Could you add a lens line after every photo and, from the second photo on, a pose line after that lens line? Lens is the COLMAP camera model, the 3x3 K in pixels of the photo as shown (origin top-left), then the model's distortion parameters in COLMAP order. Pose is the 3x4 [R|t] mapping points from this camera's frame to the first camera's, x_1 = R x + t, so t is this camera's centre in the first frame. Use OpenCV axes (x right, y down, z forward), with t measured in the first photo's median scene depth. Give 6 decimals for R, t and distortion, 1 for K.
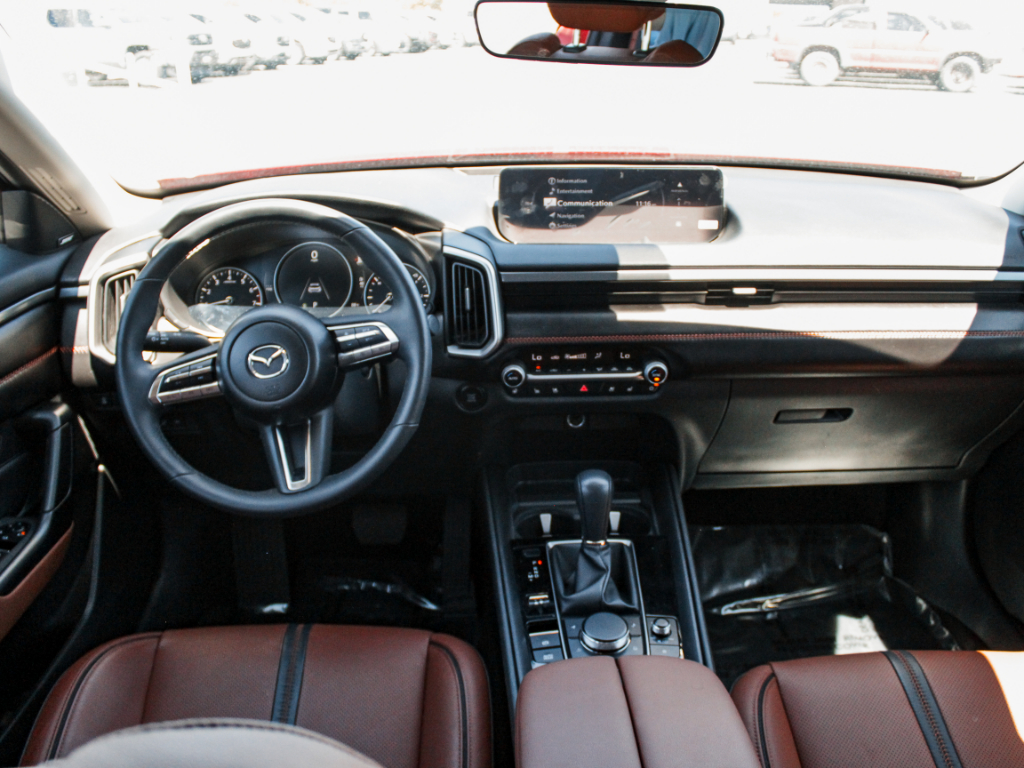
lens RADIAL K [[930.4, 0, 495.7], [0, 930.4, 391.7], [0, 0, 1]] dist [-0.125746, 0.051971]
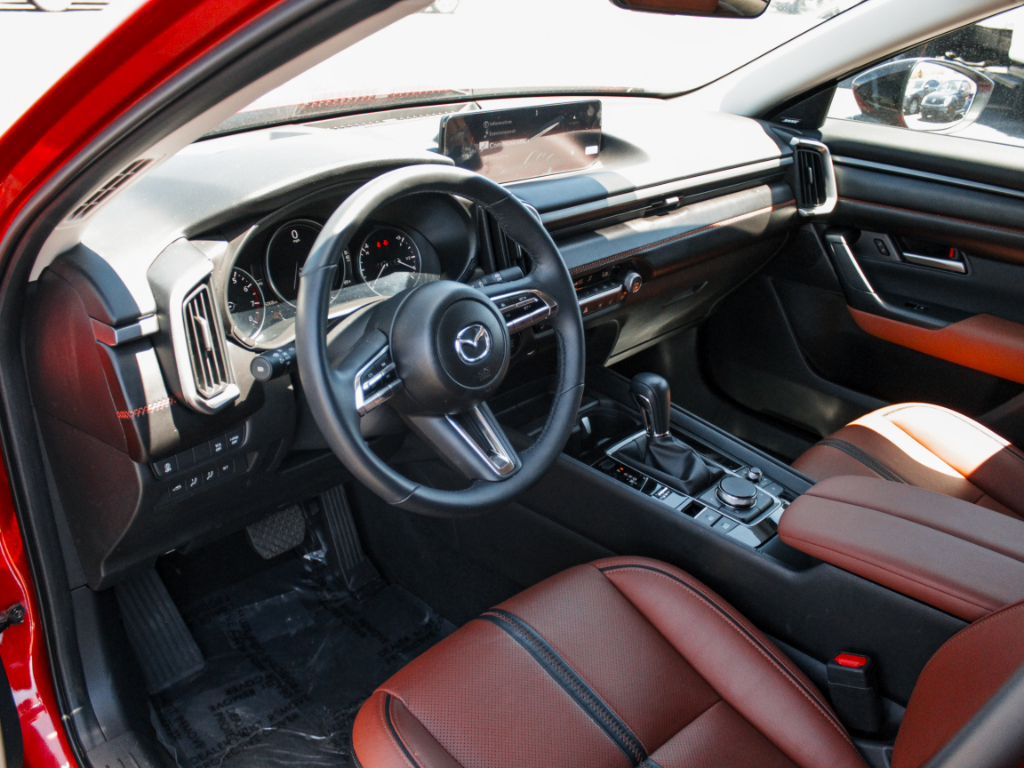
lens RADIAL K [[930.4, 0, 502.8], [0, 930.4, 390.2], [0, 0, 1]] dist [-0.125746, 0.051971]
pose [[0.700317, -0.274815, 0.658812, -0.725906], [0.230477, 0.960543, 0.155681, -0.106643], [-0.675601, 0.042815, 0.736024, 0.266808]]
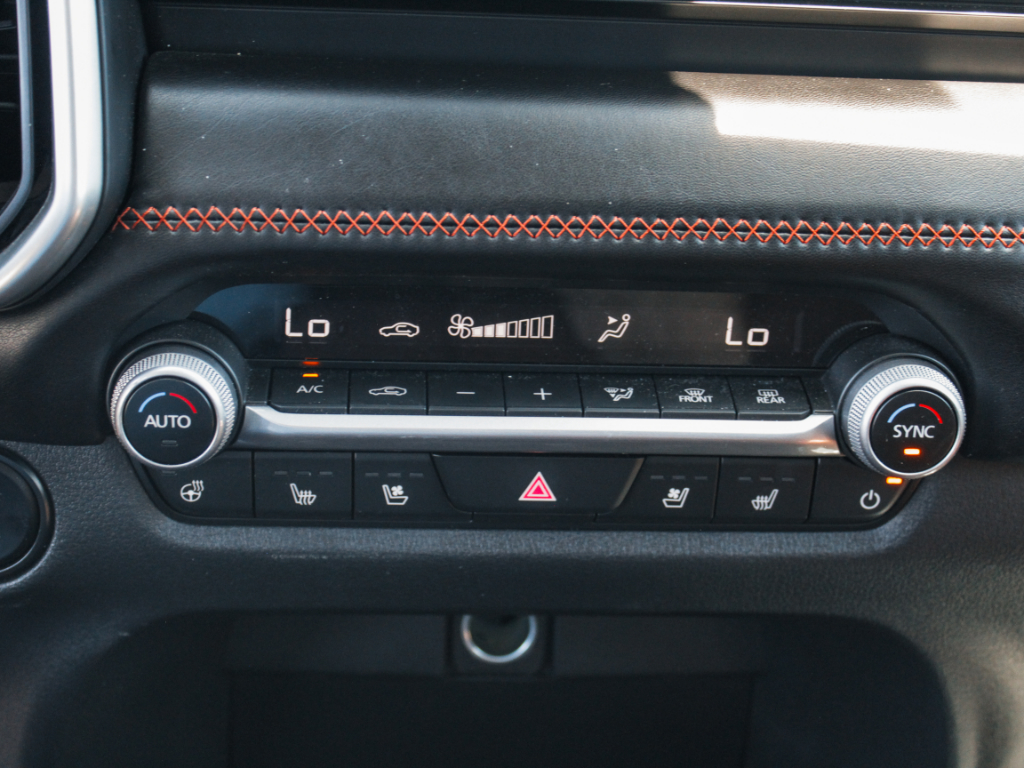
lens RADIAL K [[1714.3, 0, 511.6], [0, 1714.3, 386.0], [0, 0, 1]] dist [-0.043376, 0.000000]
pose [[0.996712, 0.037154, 0.072000, 0.062127], [-0.031549, 0.996495, -0.077477, 0.003145], [-0.074627, 0.074950, 0.994391, 0.636602]]
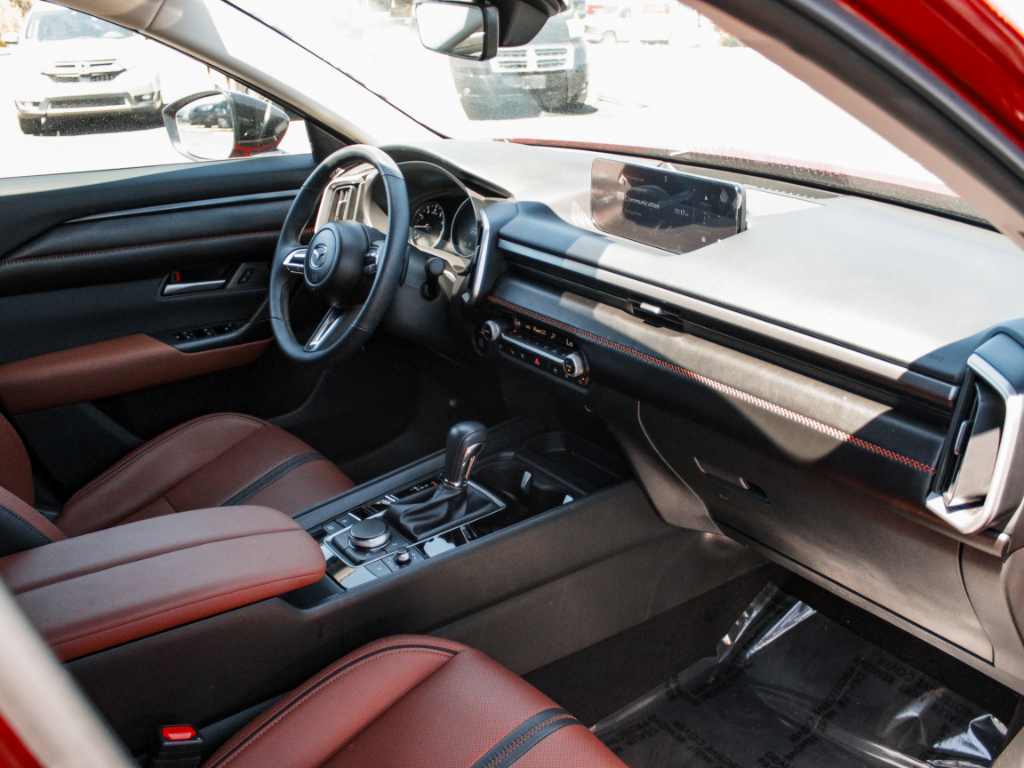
lens RADIAL K [[930.4, 0, 516.8], [0, 930.4, 386.8], [0, 0, 1]] dist [-0.125746, 0.051971]
pose [[0.604085, 0.313691, -0.732584, 0.883056], [-0.320178, 0.937348, 0.137353, -0.117245], [0.729772, 0.151584, 0.666675, 0.273251]]
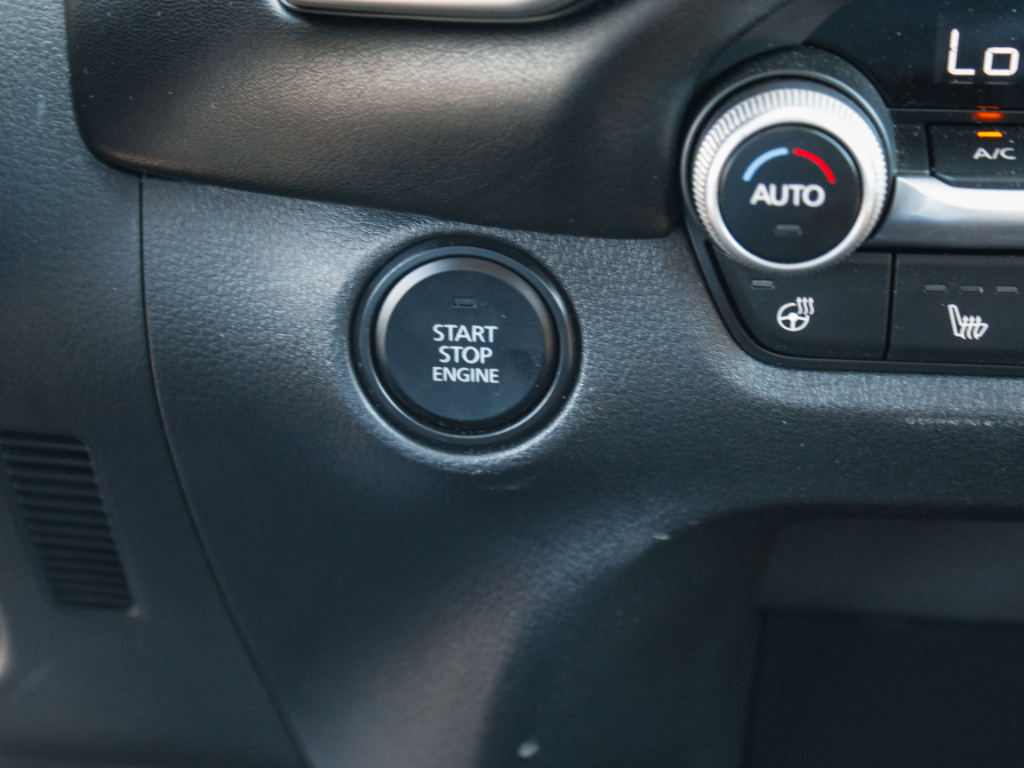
lens RADIAL K [[2182.2, 0, 509.4], [0, 2182.2, 380.3], [0, 0, 1]] dist [0.032294, 0.000000]
pose [[0.994273, 0.052074, -0.093323, 0.009972], [-0.055475, 0.997873, -0.034229, 0.021310], [0.091343, 0.039210, 0.995047, 0.701381]]
